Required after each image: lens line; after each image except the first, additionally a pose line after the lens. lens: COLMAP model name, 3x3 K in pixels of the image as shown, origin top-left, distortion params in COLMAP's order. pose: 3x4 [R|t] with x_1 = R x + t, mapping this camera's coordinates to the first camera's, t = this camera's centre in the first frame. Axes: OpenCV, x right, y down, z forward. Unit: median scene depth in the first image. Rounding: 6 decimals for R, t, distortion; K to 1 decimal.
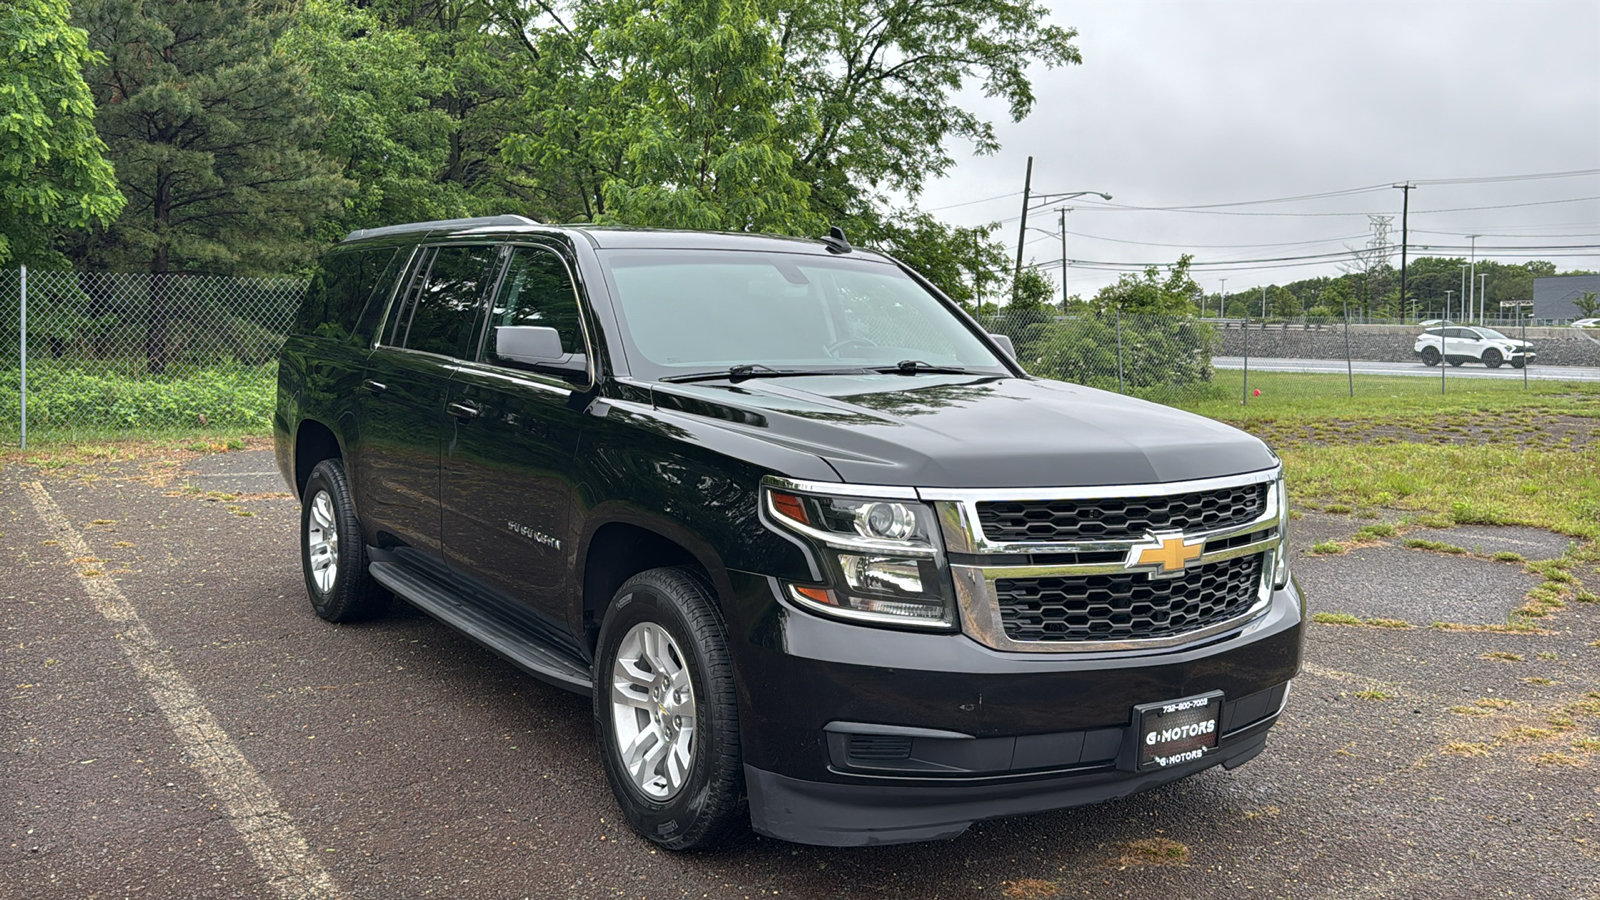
lens RADIAL K [[1369.7, 0, 804.4], [0, 1369.7, 461.0], [0, 0, 1]] dist [0.151589, -0.257382]
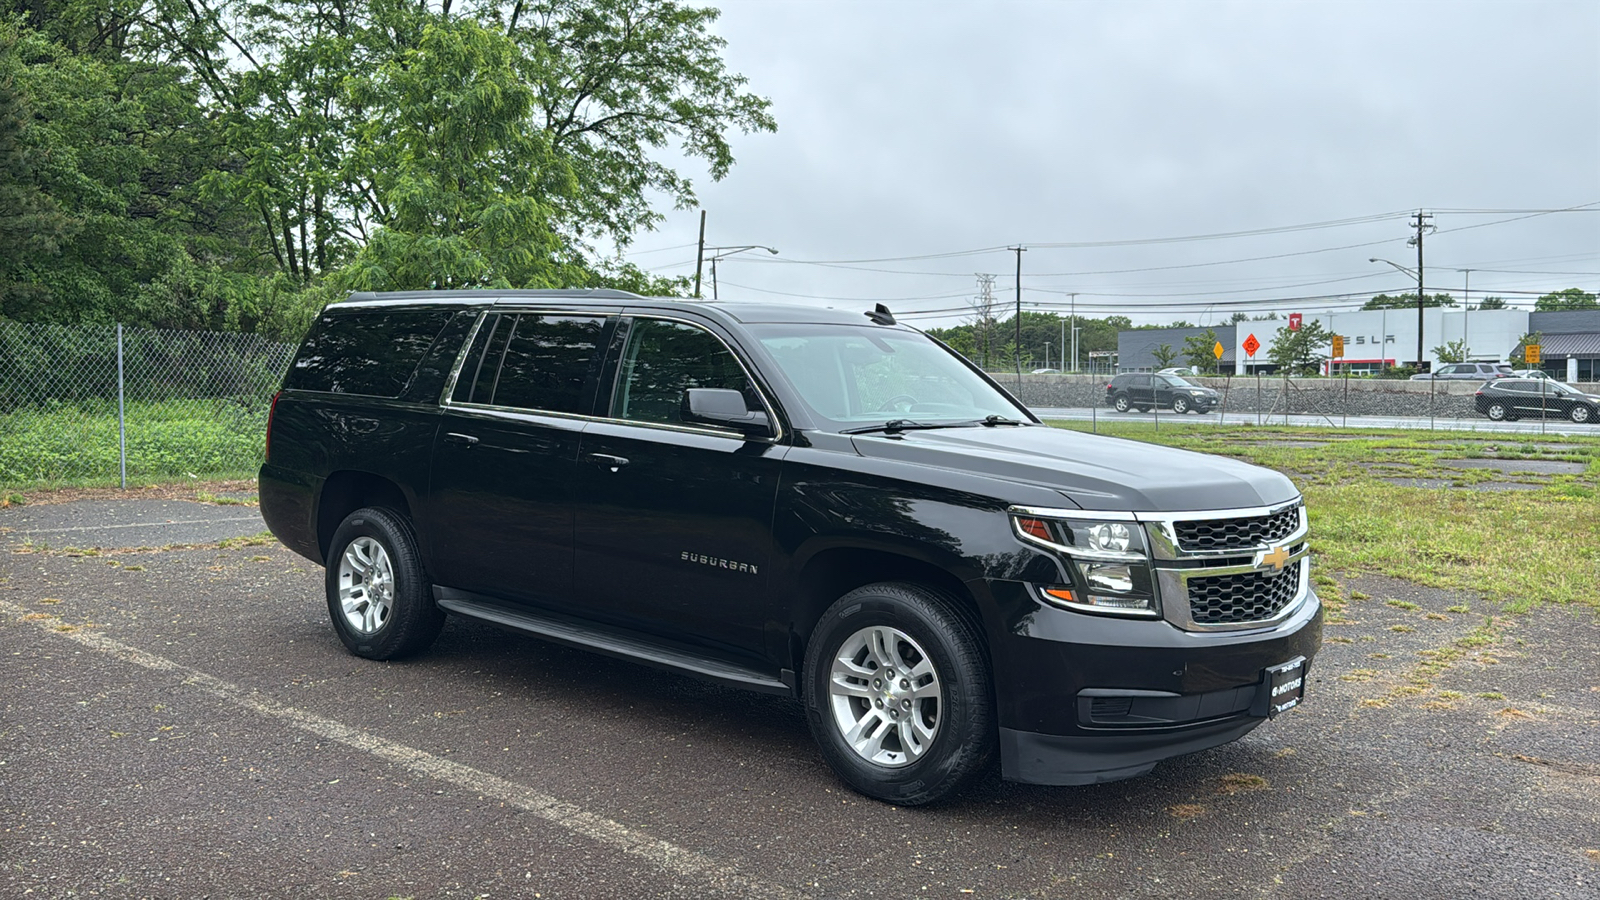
lens RADIAL K [[1369.7, 0, 807.2], [0, 1369.7, 444.3], [0, 0, 1]] dist [0.151589, -0.257382]
pose [[0.964908, -0.009383, 0.262421, -0.290309], [0.020732, 0.998964, -0.040511, 0.000634], [-0.261769, 0.044530, 0.964103, -0.114859]]
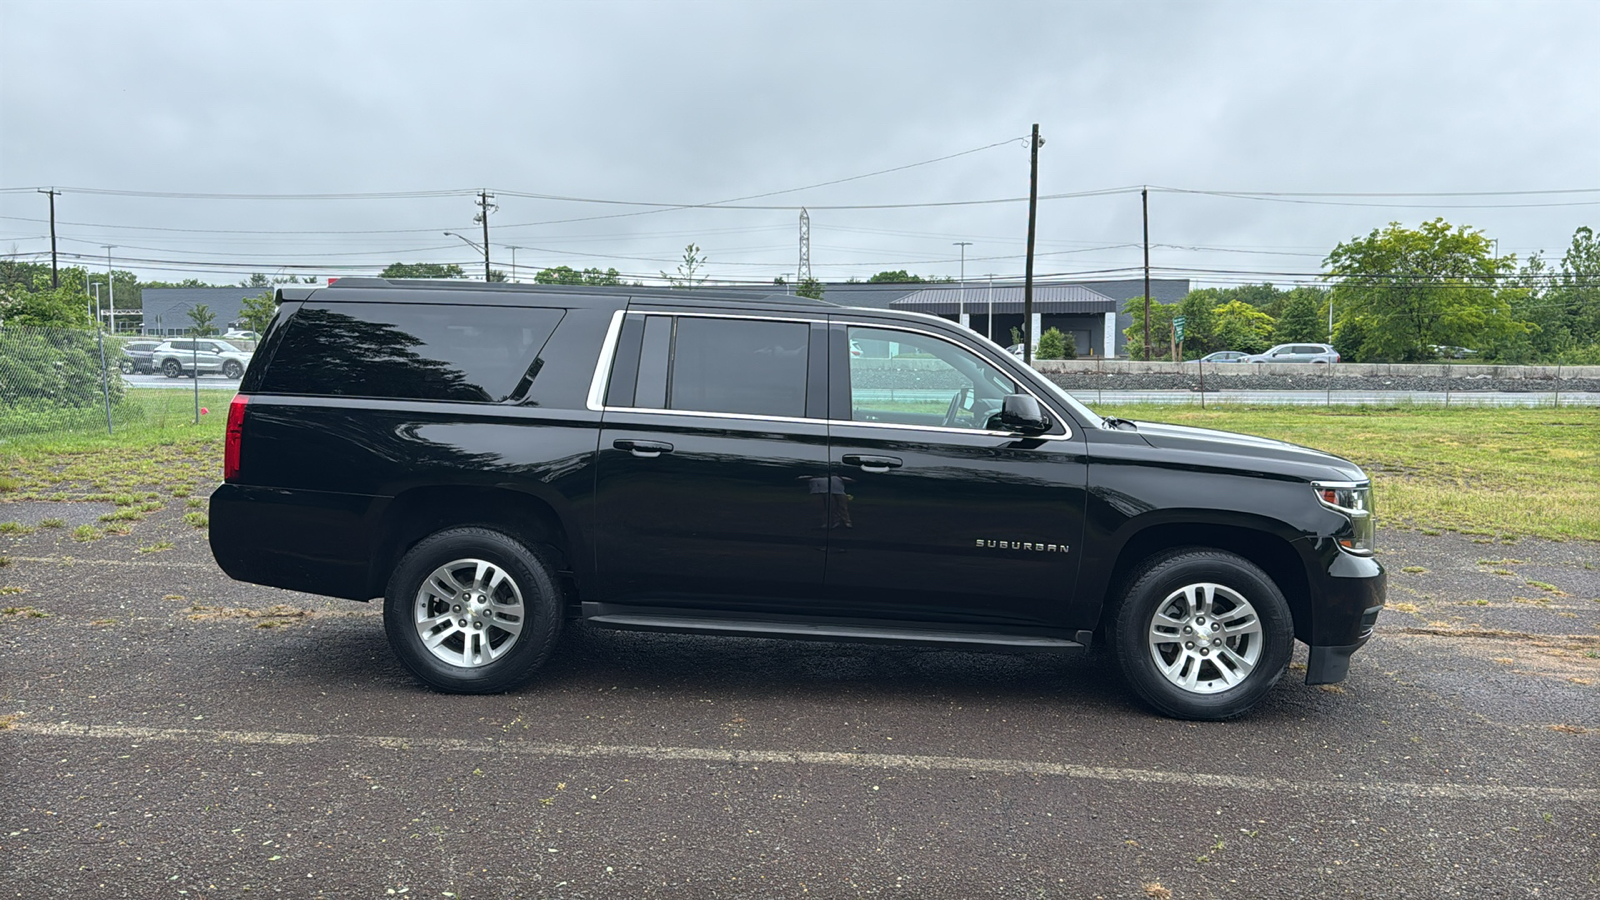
lens RADIAL K [[1369.7, 0, 795.4], [0, 1369.7, 439.8], [0, 0, 1]] dist [0.151589, -0.257382]
pose [[0.577450, -0.048741, 0.814970, -0.956118], [0.064472, 0.997821, 0.013995, -0.056255], [-0.813877, 0.044461, 0.579334, 0.261231]]
